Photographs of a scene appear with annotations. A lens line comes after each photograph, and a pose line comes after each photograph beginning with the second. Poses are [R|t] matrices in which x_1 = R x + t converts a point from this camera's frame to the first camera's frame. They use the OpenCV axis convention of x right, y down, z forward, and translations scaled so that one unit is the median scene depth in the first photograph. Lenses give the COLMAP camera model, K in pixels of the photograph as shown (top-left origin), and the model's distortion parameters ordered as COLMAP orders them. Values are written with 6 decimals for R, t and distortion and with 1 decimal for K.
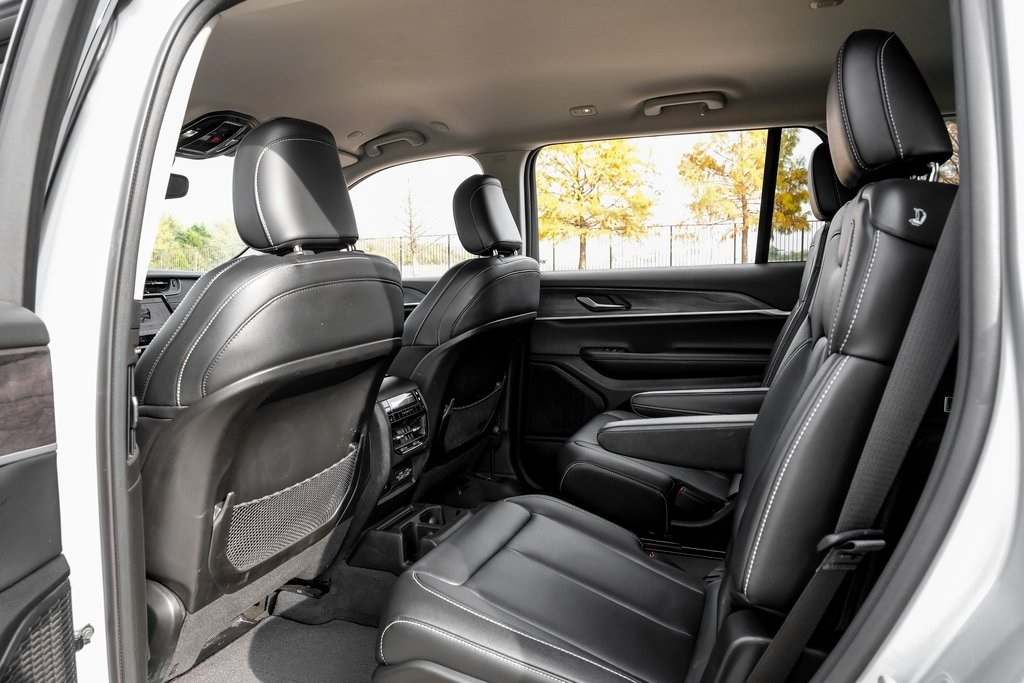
lens RADIAL K [[724.2, 0, 512.0], [0, 724.2, 341.5], [0, 0, 1]] dist [-0.035701, 0.041604]
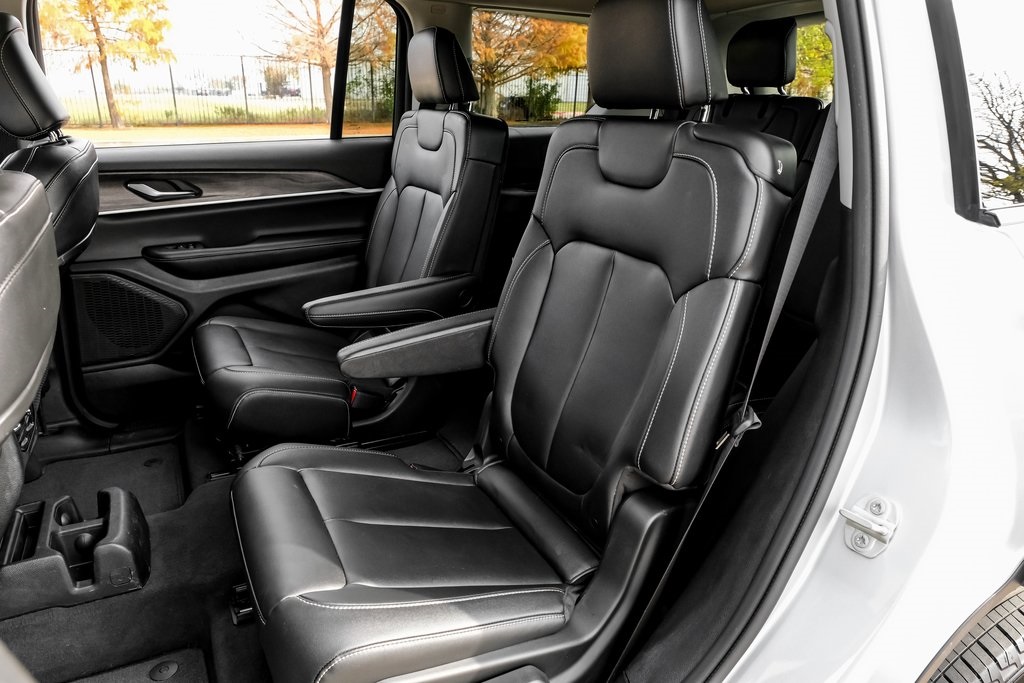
lens RADIAL K [[724.2, 0, 512.0], [0, 724.2, 341.5], [0, 0, 1]] dist [-0.035701, 0.041604]
pose [[0.670084, -0.214642, 0.710575, -0.224610], [0.053323, 0.968726, 0.242337, -0.063569], [-0.740367, -0.124496, 0.660573, 0.153403]]
